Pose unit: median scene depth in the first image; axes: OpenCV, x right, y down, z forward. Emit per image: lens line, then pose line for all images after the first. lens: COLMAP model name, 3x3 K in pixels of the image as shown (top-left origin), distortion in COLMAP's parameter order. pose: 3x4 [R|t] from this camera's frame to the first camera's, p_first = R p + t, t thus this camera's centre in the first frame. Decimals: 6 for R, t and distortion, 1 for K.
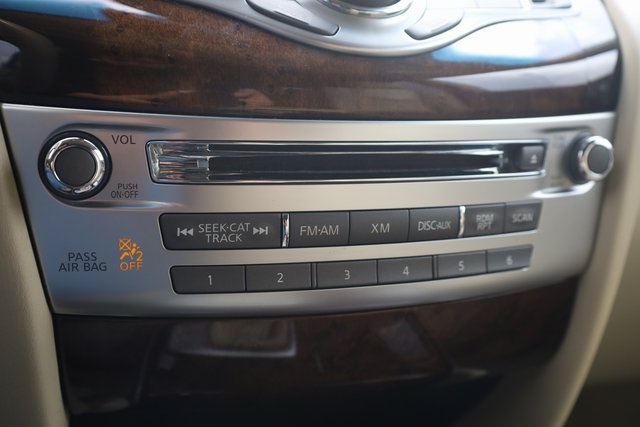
lens RADIAL K [[631.4, 0, 320.0], [0, 631.4, 213.5], [0, 0, 1]] dist [0.009606, 0.002148]
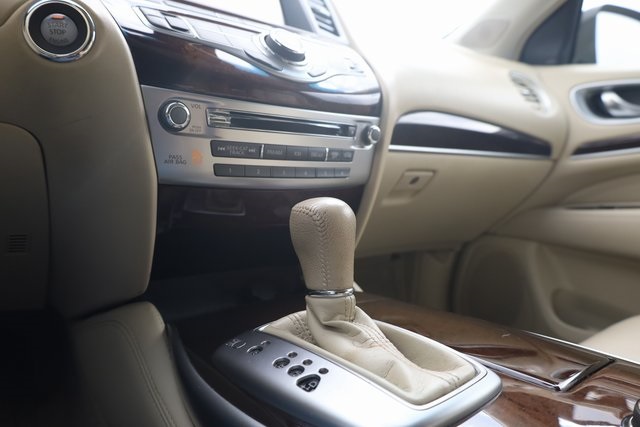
lens RADIAL K [[443.8, 0, 320.0], [0, 443.8, 213.5], [0, 0, 1]] dist [-0.003282, -0.001039]
pose [[0.935692, 0.017419, 0.352387, -0.389878], [-0.037959, 0.997953, 0.051463, 0.148718], [-0.350769, -0.061530, 0.934438, -0.593135]]
